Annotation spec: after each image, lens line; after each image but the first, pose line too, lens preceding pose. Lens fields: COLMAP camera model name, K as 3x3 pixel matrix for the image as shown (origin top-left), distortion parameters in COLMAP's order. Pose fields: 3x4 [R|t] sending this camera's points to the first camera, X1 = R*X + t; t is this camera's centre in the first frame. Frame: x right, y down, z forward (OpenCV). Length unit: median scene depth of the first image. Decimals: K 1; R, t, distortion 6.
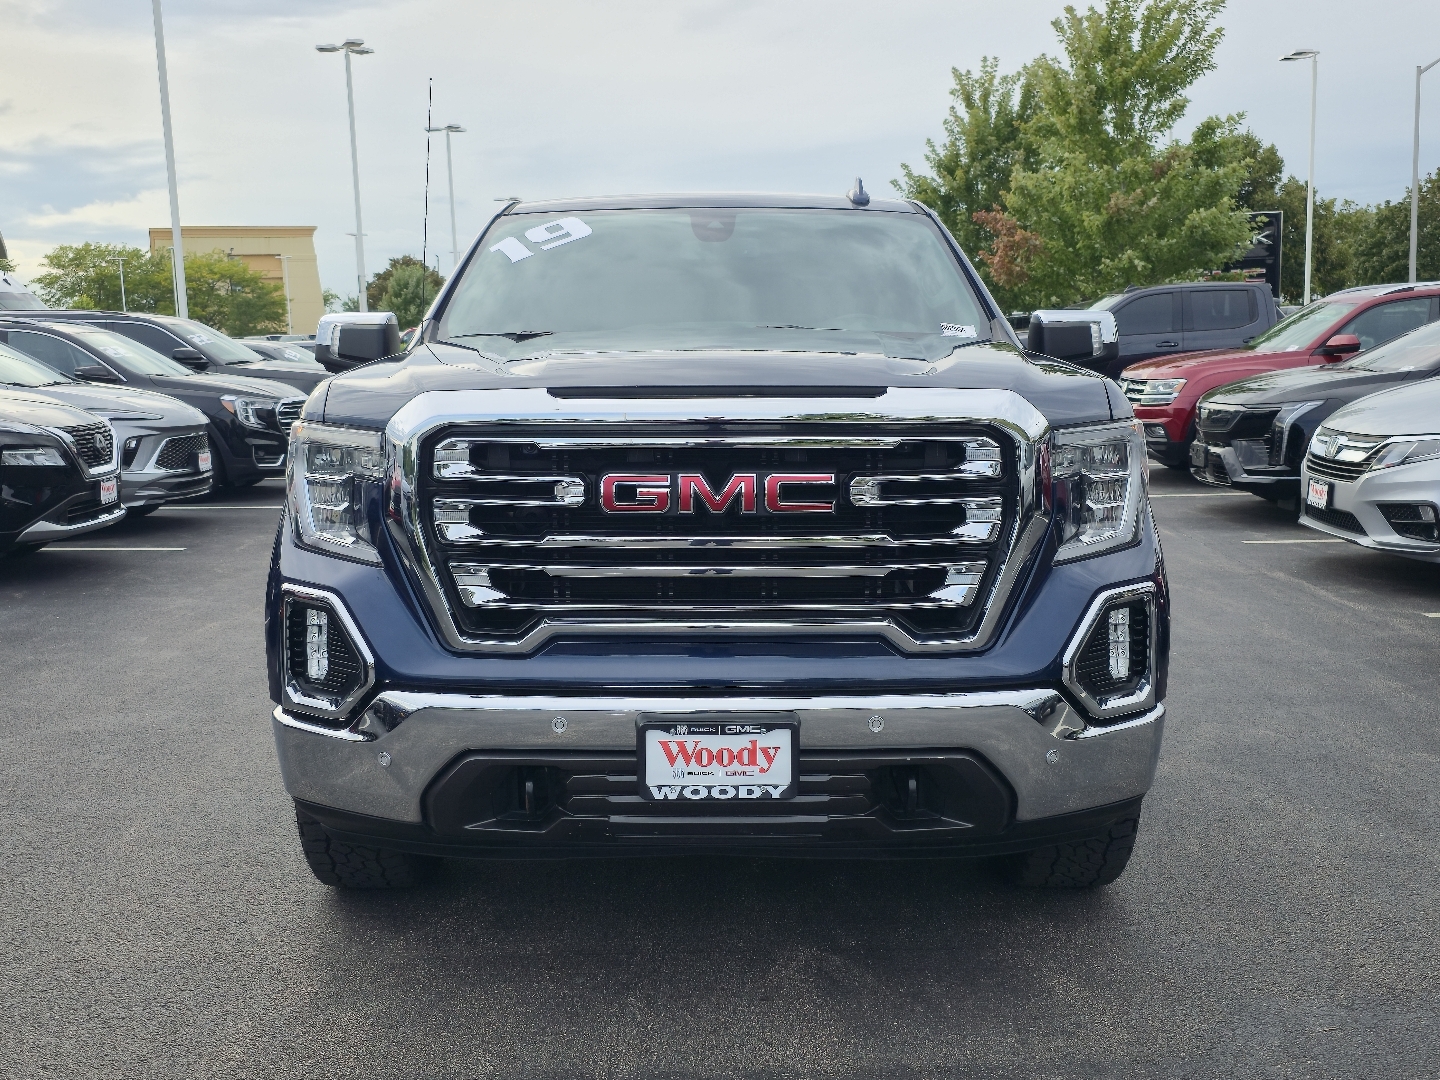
lens RADIAL K [[1483.8, 0, 781.0], [0, 1483.8, 550.0], [0, 0, 1]] dist [0.111312, -0.010748]
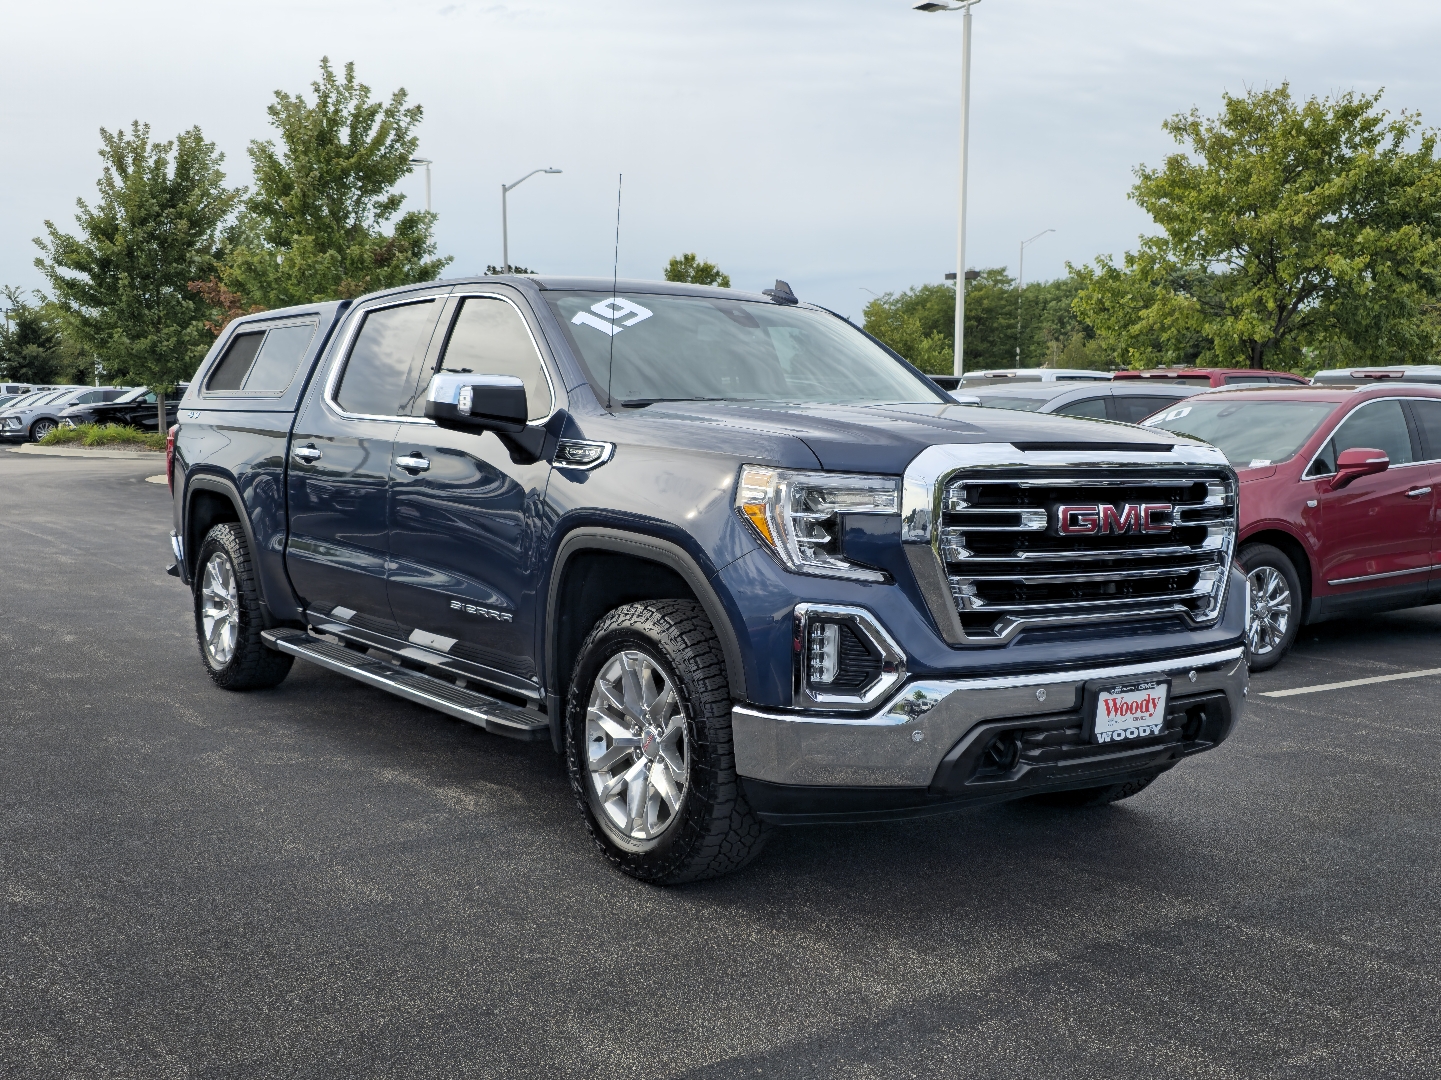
lens RADIAL K [[1500.5, 0, 720.5], [0, 1500.5, 540.0], [0, 0, 1]] dist [0.021493, 0.018890]
pose [[0.827168, -0.025177, 0.561391, -1.115140], [0.057744, 0.997516, -0.040346, 0.016670], [-0.558981, 0.065790, 0.826567, 0.040312]]
